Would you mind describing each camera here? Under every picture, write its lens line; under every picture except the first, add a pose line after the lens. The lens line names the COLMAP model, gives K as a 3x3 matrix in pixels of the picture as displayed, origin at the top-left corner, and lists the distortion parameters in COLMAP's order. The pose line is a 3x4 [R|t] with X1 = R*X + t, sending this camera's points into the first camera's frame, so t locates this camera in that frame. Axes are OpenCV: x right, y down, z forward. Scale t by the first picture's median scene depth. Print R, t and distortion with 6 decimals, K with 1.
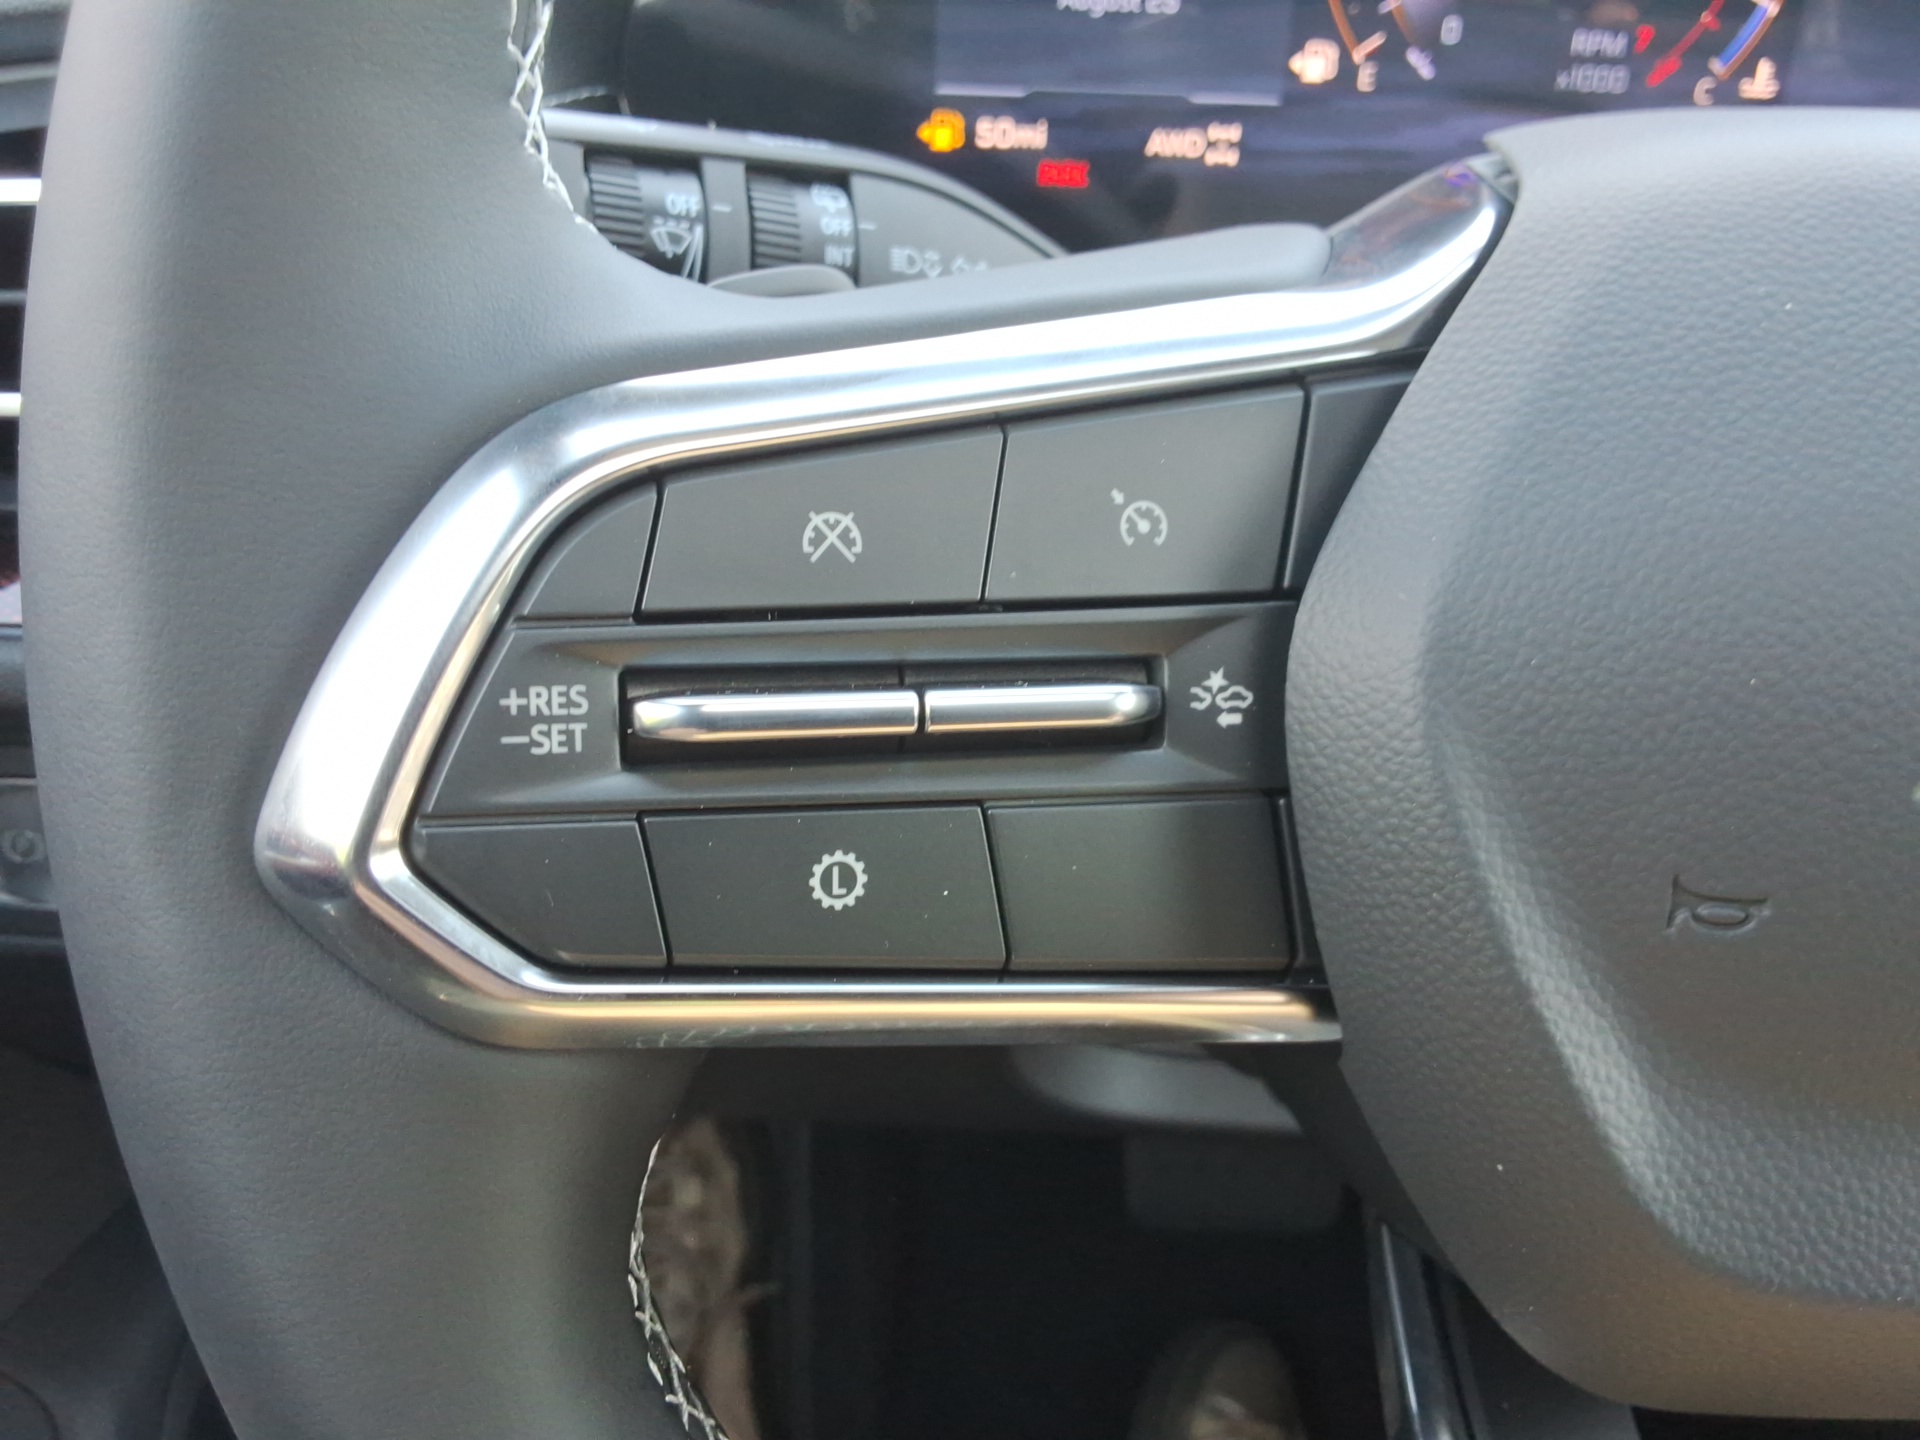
lens RADIAL K [[1555.1, 0, 954.9], [0, 1555.1, 710.6], [0, 0, 1]] dist [0.112840, -0.223757]
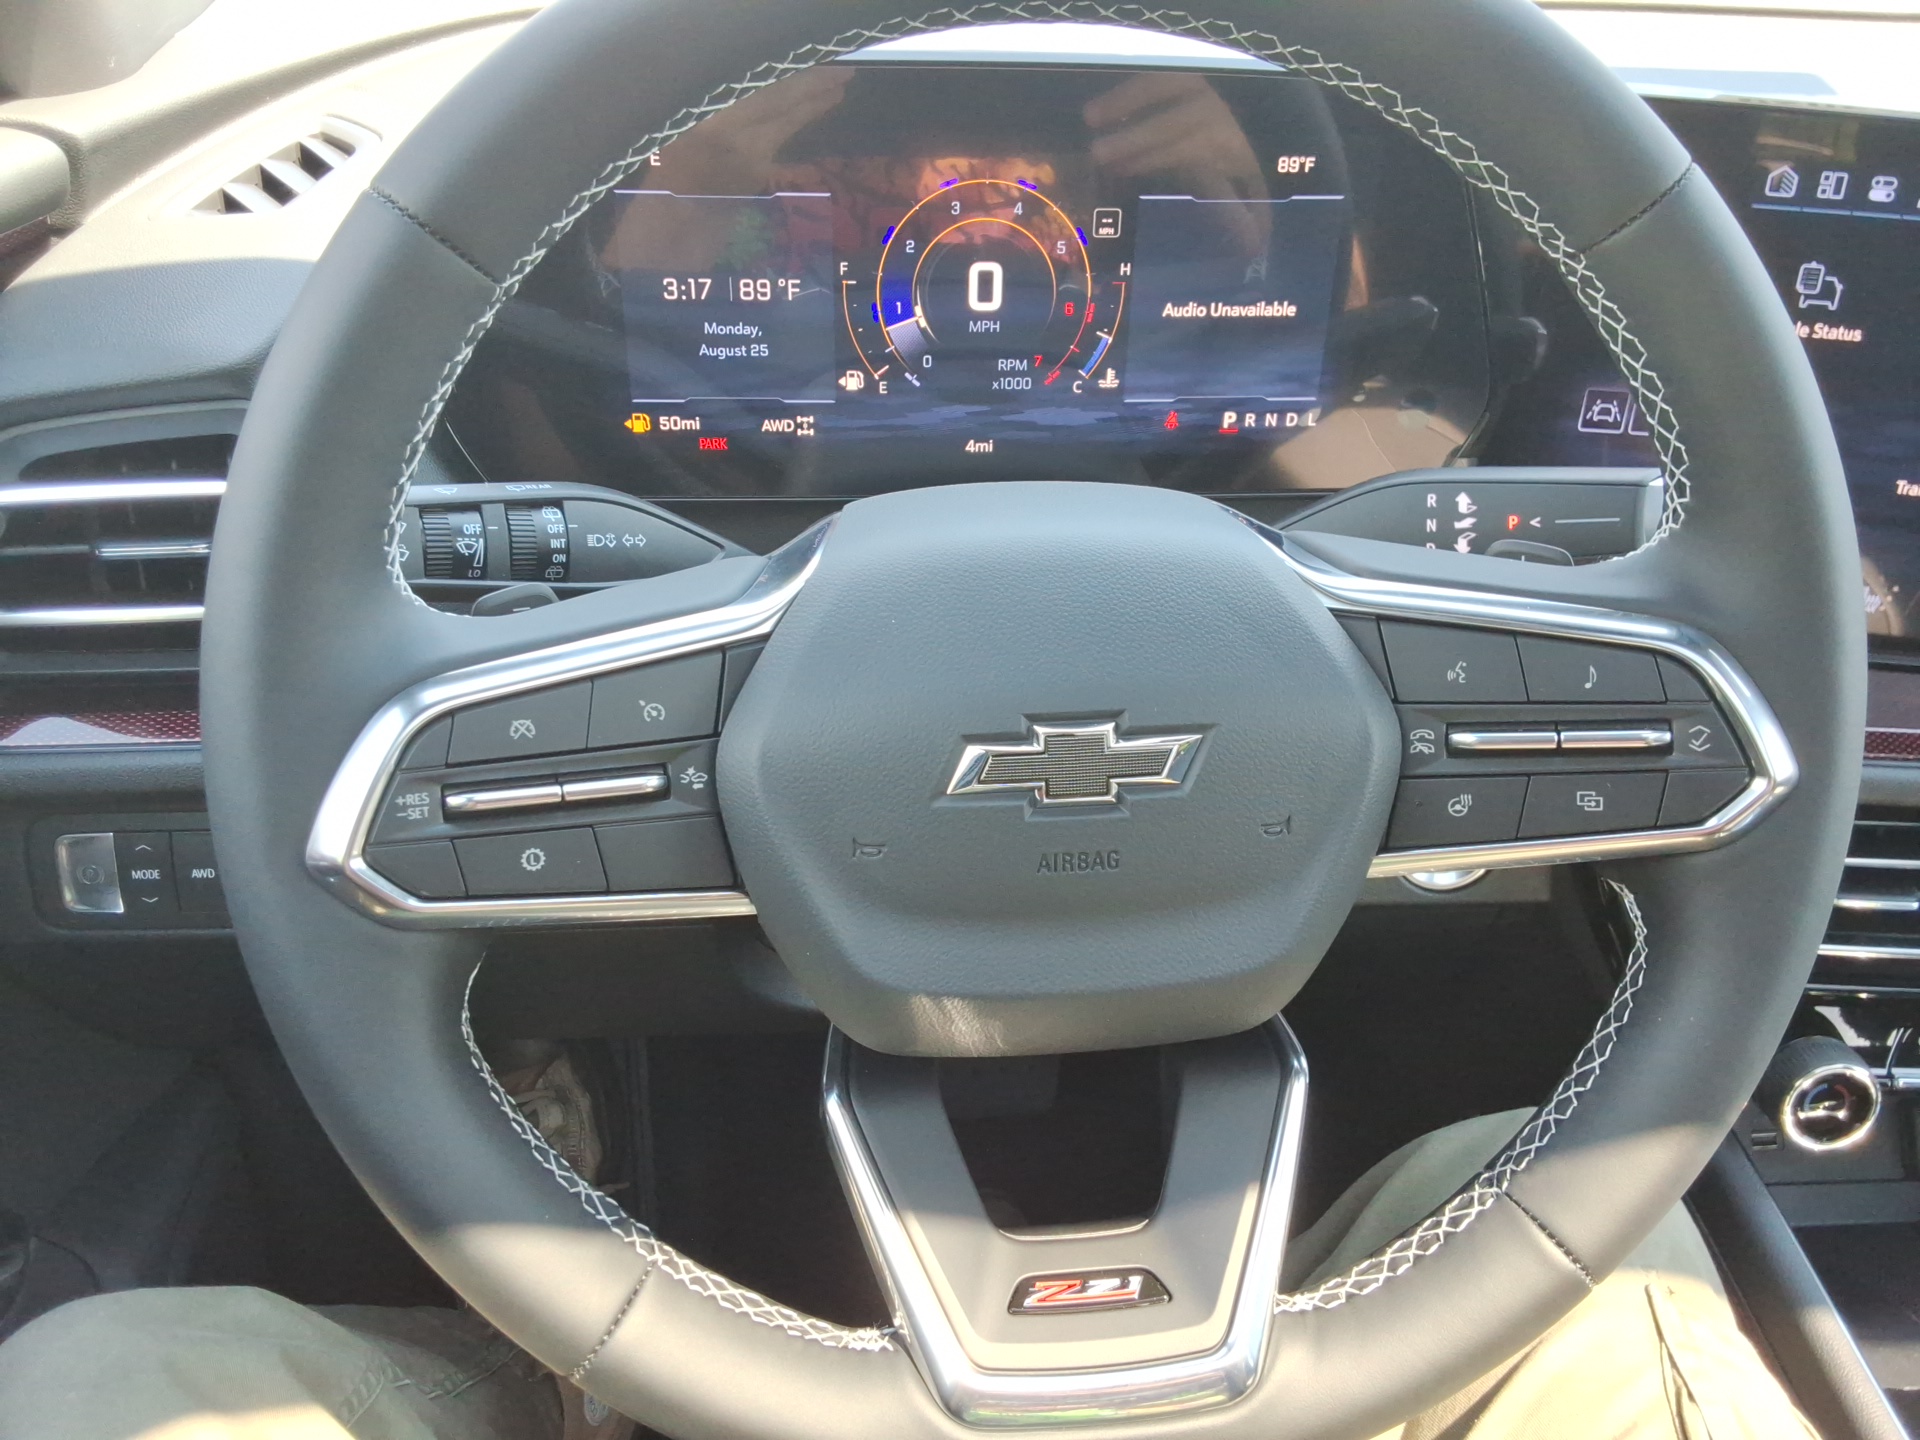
lens RADIAL K [[1540.6, 0, 970.3], [0, 1540.6, 728.6], [0, 0, 1]] dist [0.131245, -0.220071]
pose [[0.995334, -0.051449, 0.081626, 0.413720], [0.049946, 0.998544, 0.020359, -0.115511], [-0.082555, -0.016188, 0.996455, -1.510447]]
